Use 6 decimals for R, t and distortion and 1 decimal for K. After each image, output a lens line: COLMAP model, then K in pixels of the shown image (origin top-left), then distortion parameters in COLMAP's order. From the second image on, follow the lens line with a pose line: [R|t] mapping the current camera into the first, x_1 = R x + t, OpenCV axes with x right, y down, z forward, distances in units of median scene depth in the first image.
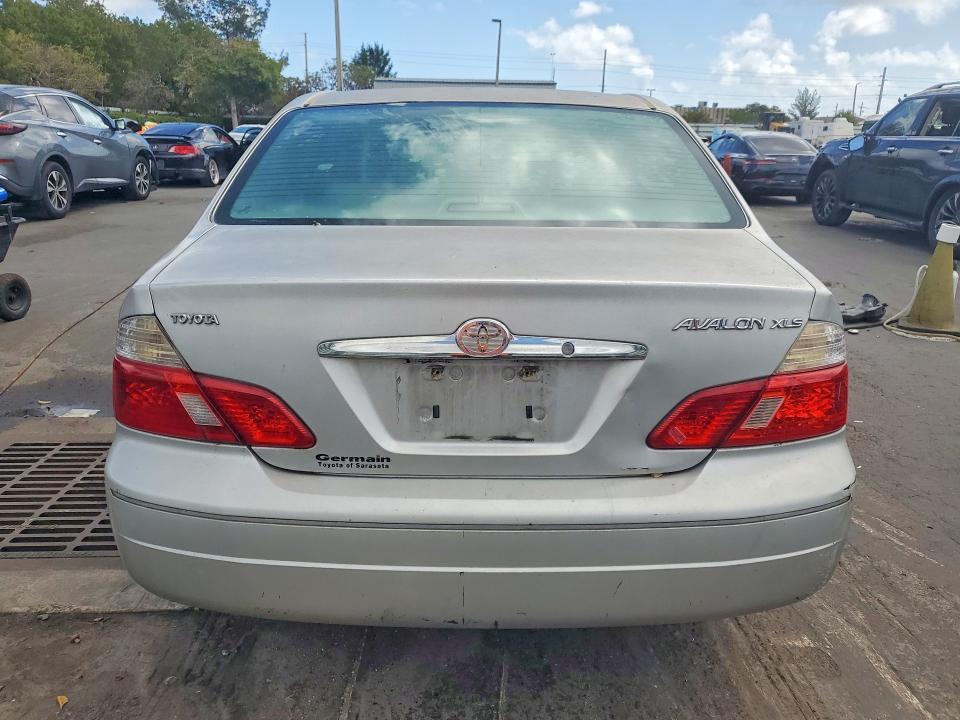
lens RADIAL K [[775.5, 0, 469.5], [0, 775.5, 359.8], [0, 0, 1]] dist [0.046250, 0.002305]
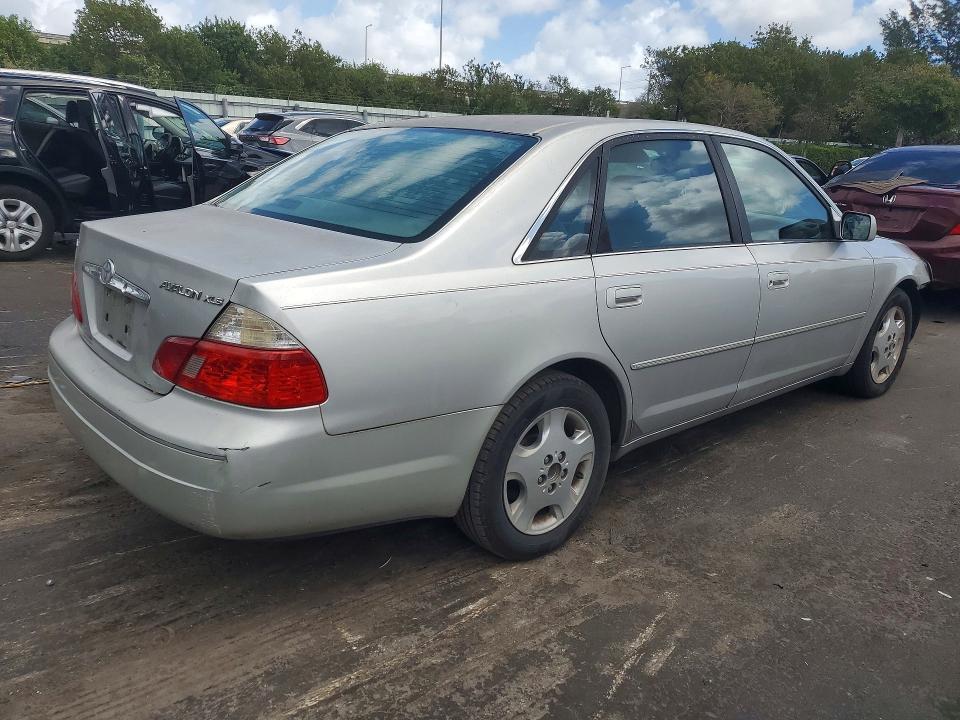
lens RADIAL K [[775.5, 0, 469.5], [0, 775.5, 359.8], [0, 0, 1]] dist [0.046250, 0.002305]
pose [[0.639153, 0.228957, -0.734208, 0.120833], [-0.256376, 0.963483, 0.077271, -0.011761], [0.725089, 0.138846, 0.674513, 0.036297]]
